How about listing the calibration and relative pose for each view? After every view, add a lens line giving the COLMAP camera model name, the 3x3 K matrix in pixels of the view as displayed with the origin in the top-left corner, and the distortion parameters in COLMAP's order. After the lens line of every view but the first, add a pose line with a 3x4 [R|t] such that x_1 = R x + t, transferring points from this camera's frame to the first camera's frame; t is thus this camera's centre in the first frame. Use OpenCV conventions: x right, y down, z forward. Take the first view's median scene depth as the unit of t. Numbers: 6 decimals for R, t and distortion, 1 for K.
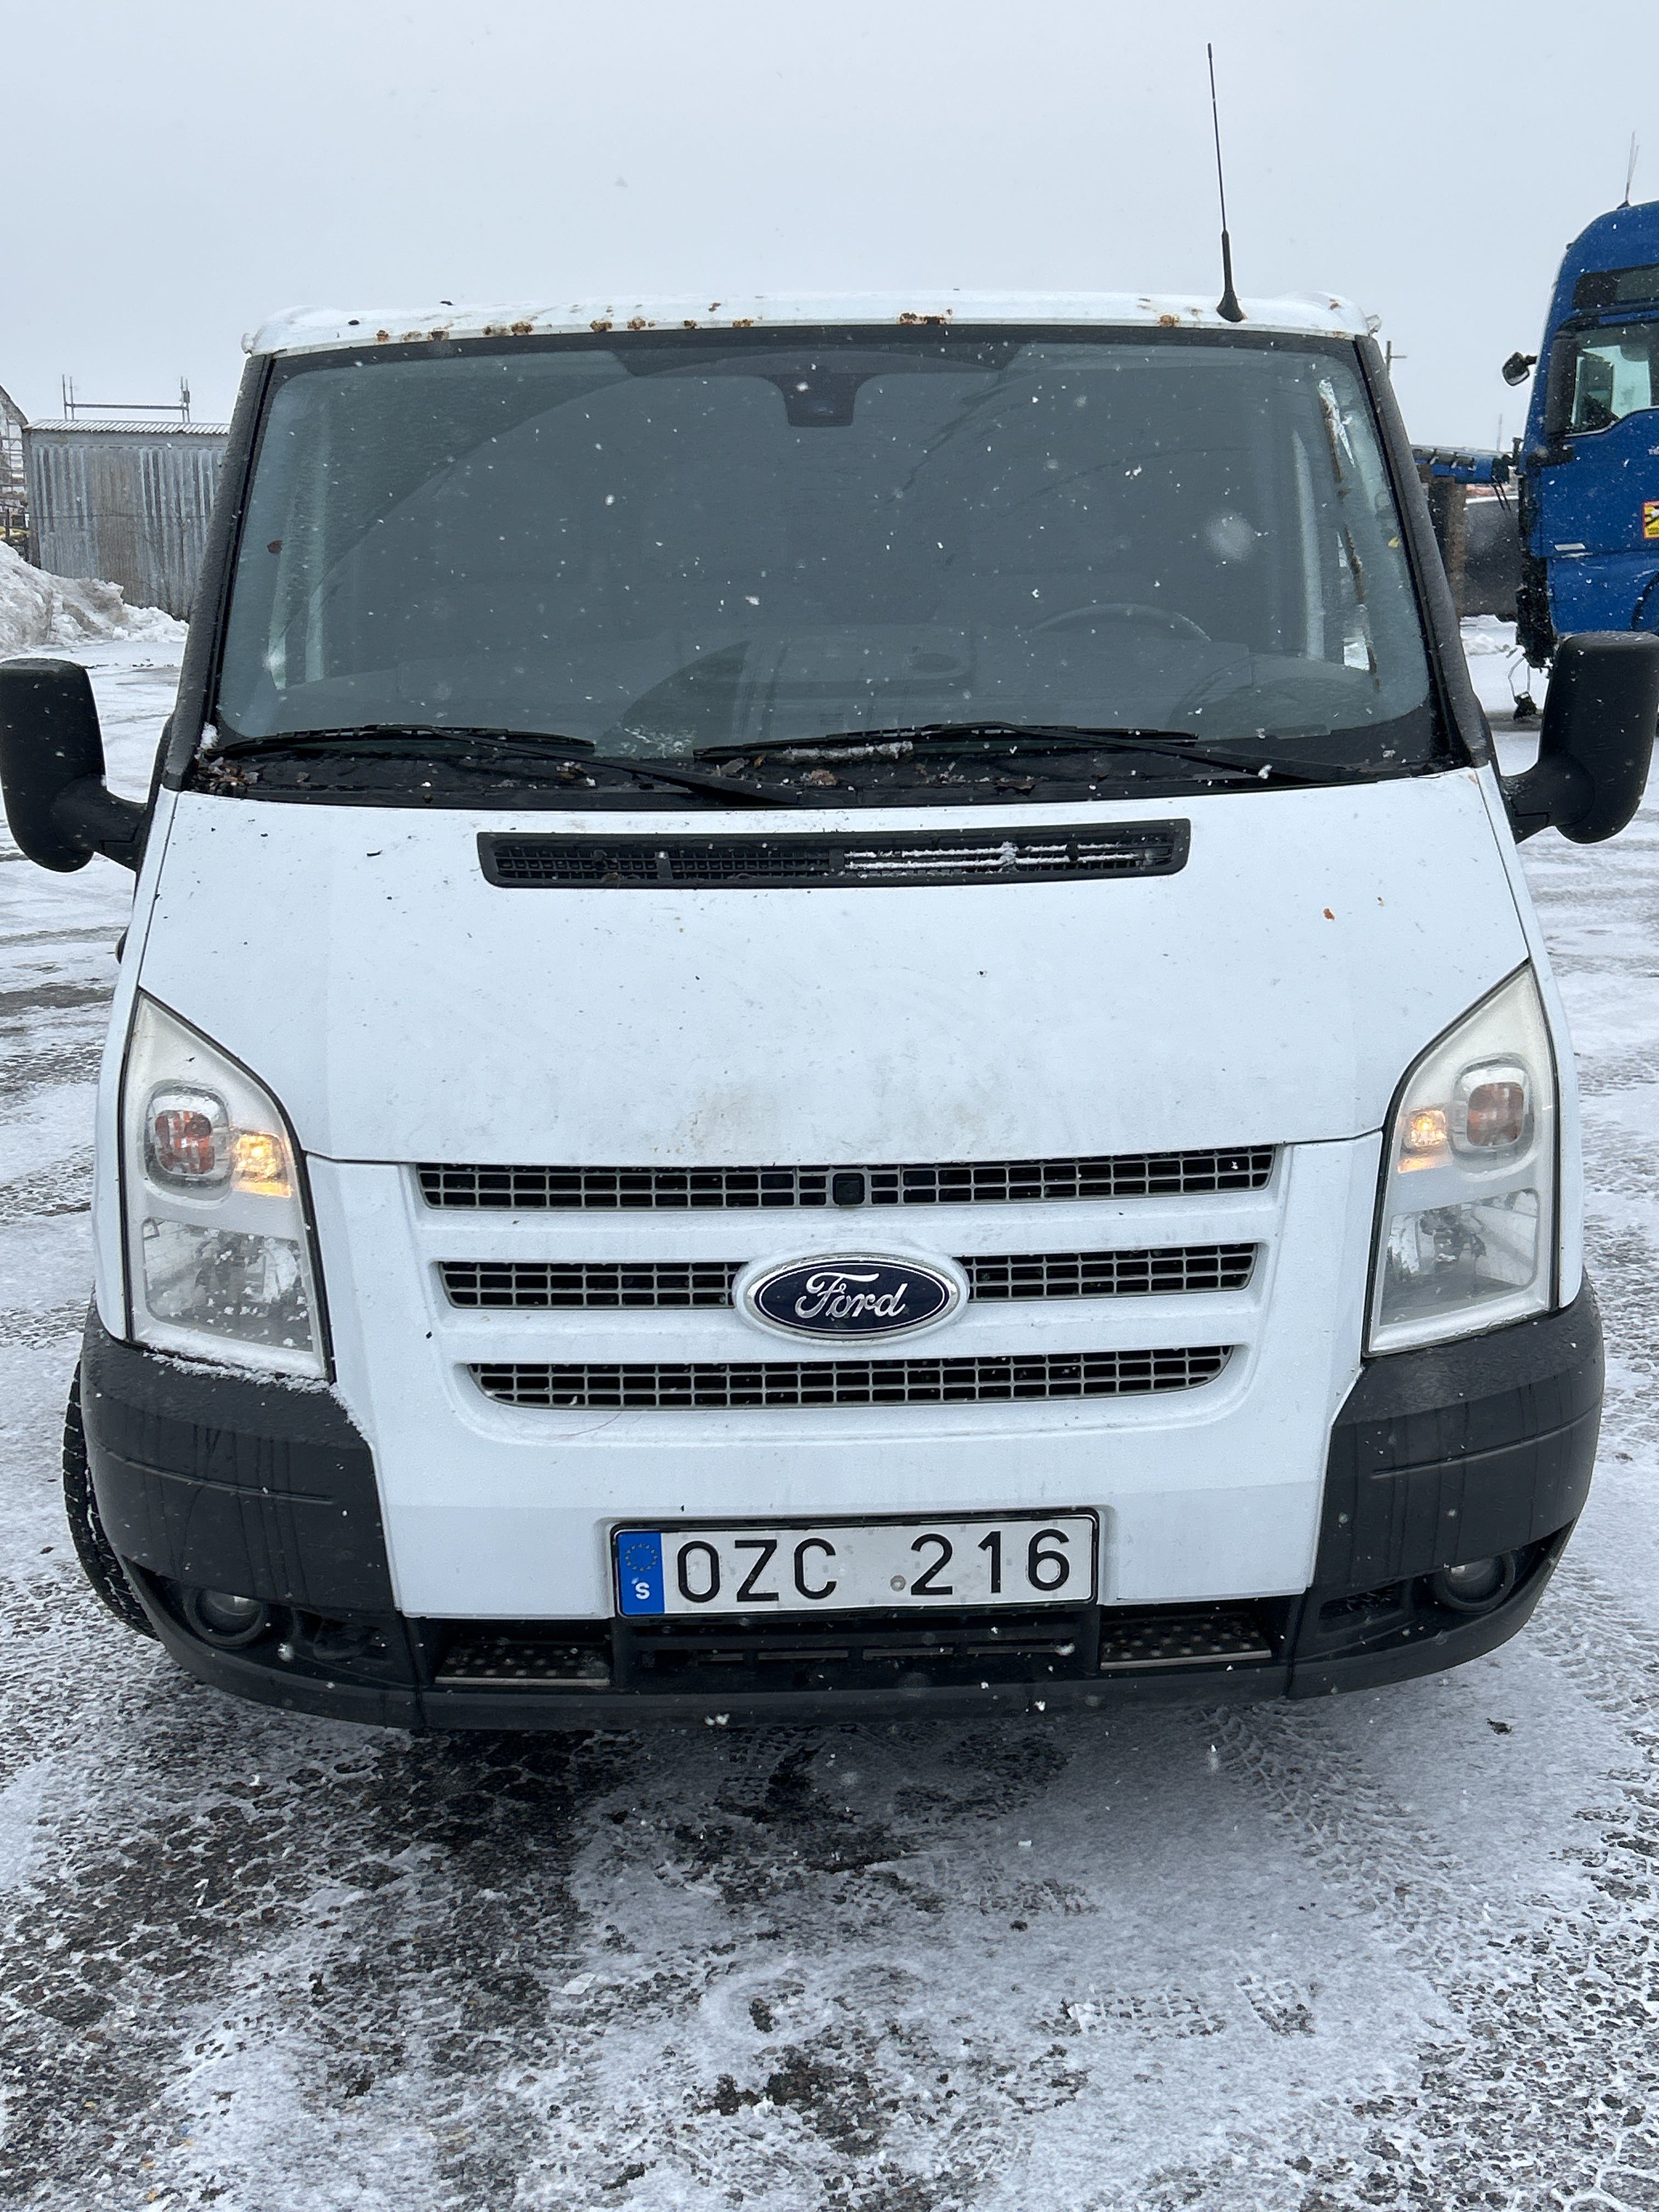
lens RADIAL K [[2466.1, 0, 829.5], [0, 2466.1, 1106.0], [0, 0, 1]] dist [0.158489, -0.366055]
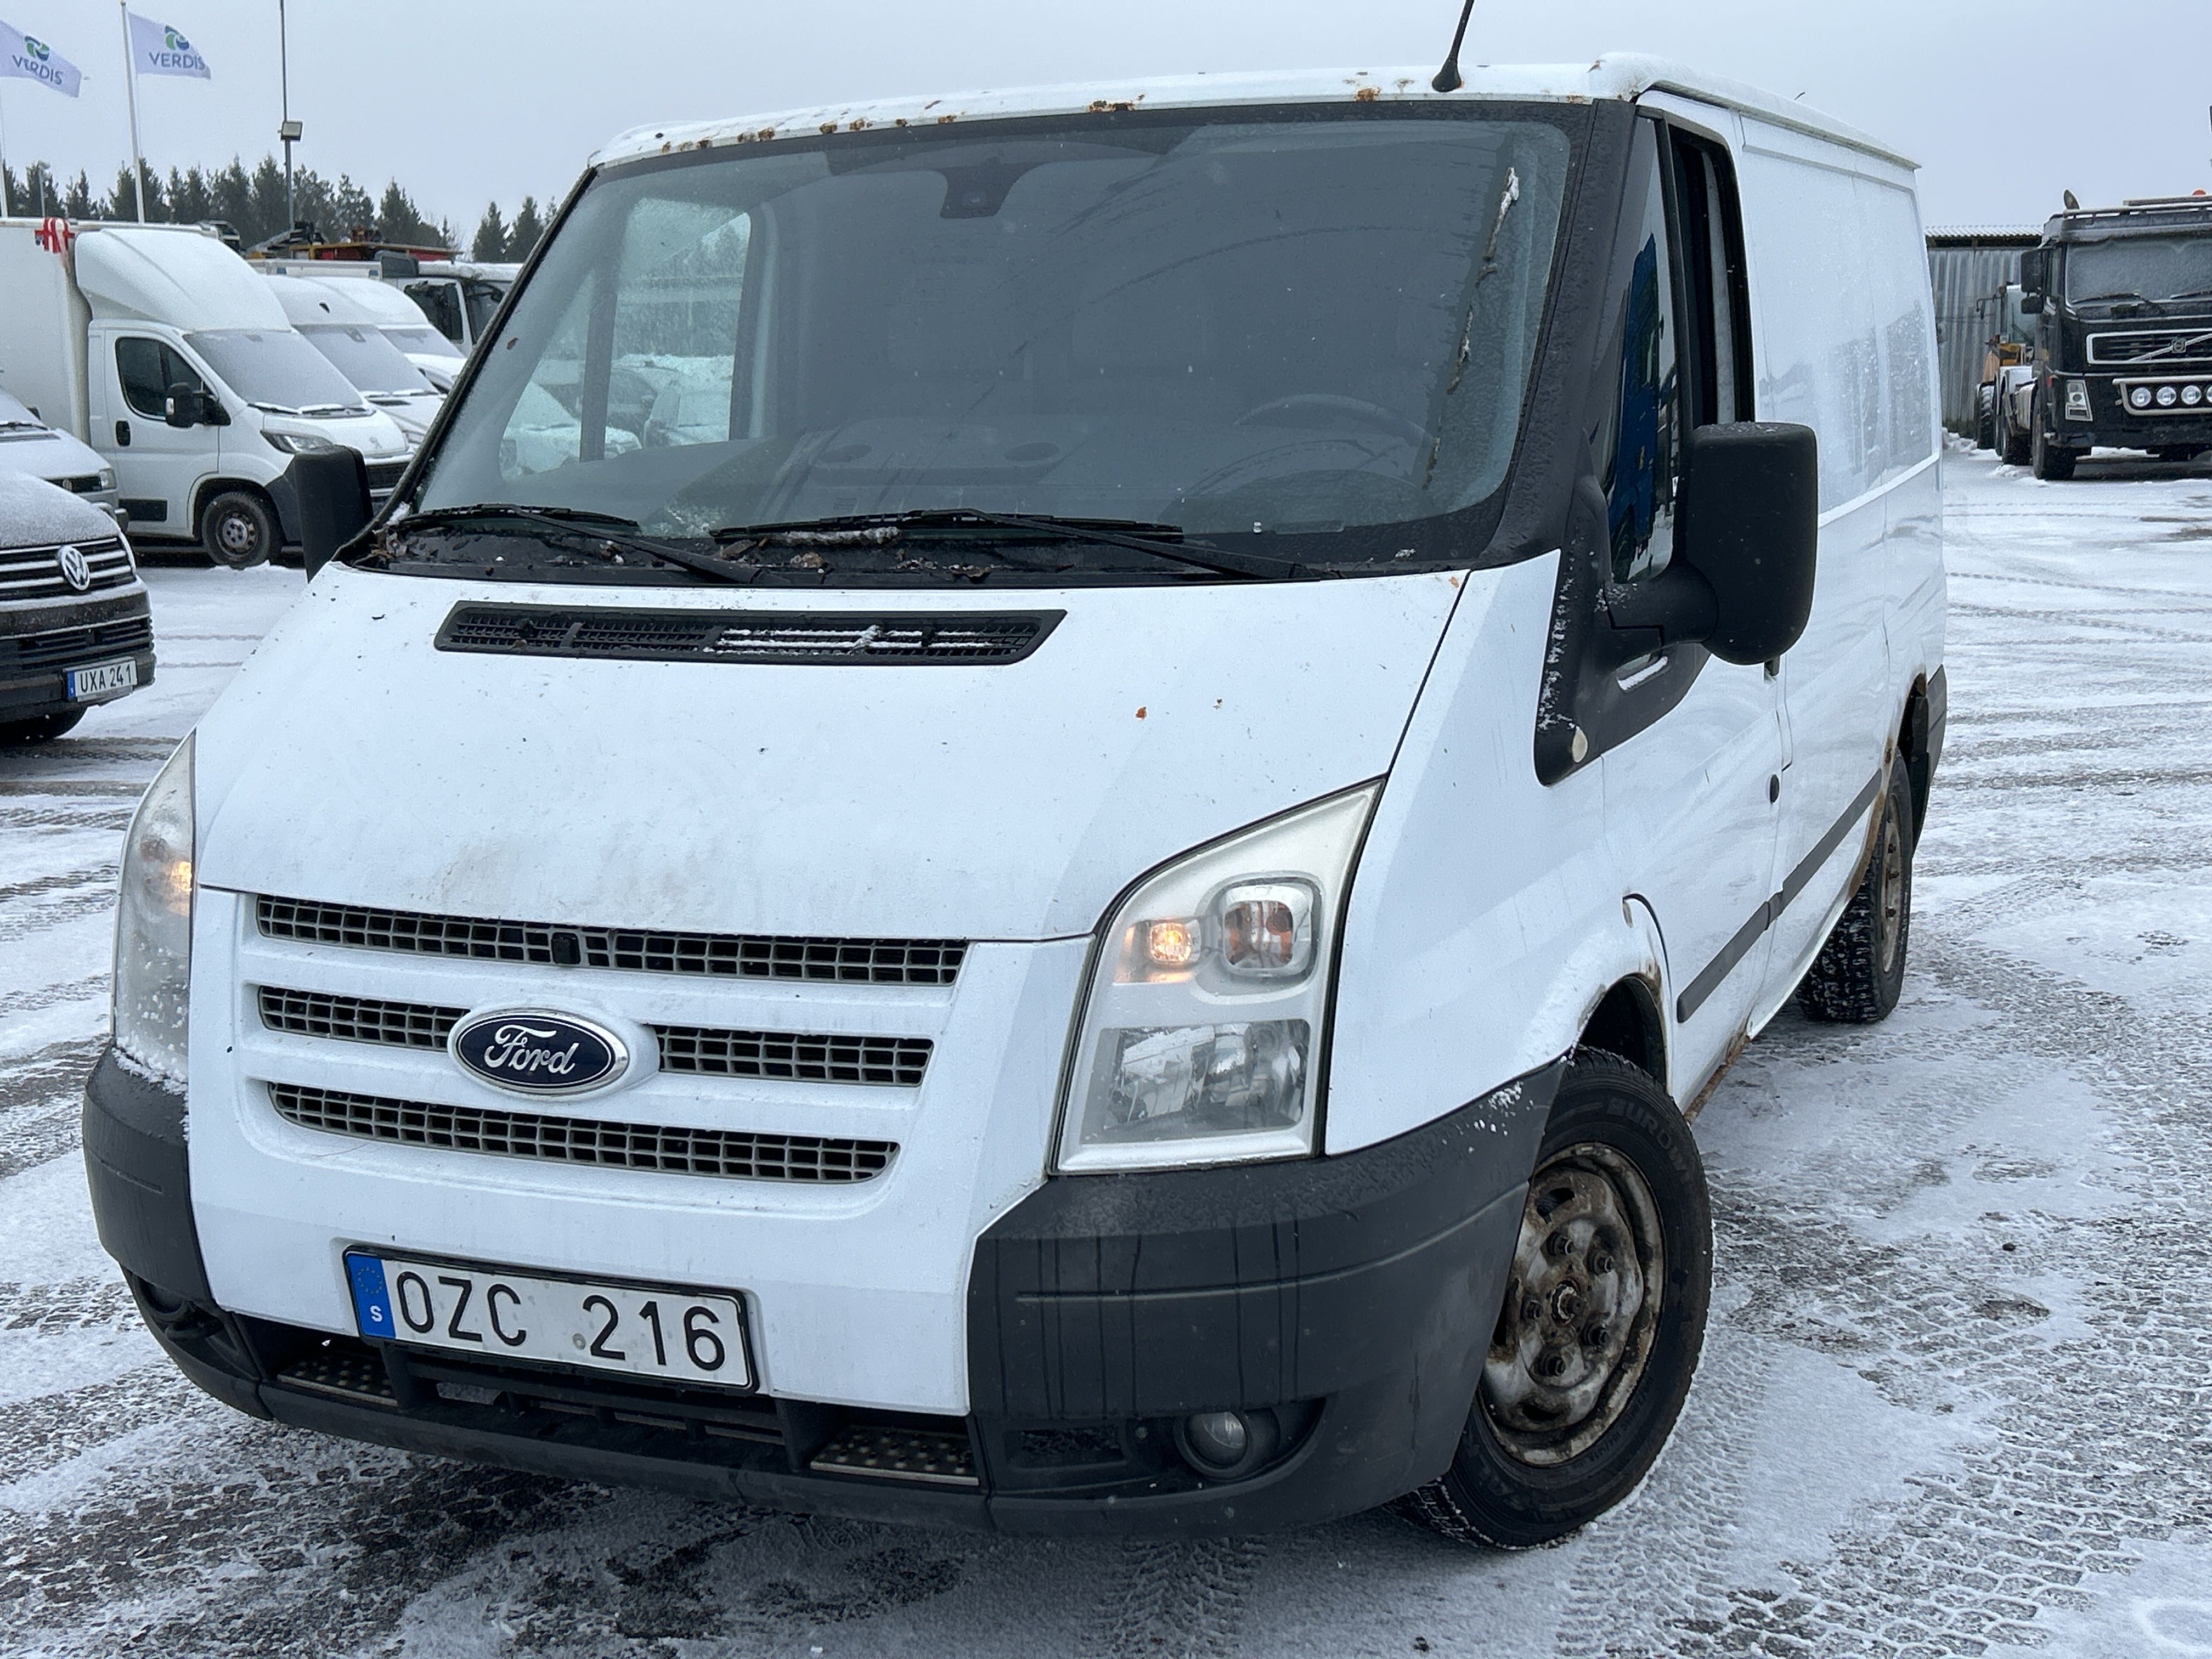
lens RADIAL K [[2628.3, 0, 1106.0], [0, 2628.3, 829.5], [0, 0, 1]] dist [0.234235, -0.815780]
pose [[0.902971, 0.064915, -0.424770, 0.667869], [-0.084432, 0.996056, -0.027263, -0.004407], [0.421325, 0.060481, 0.904891, 0.092920]]
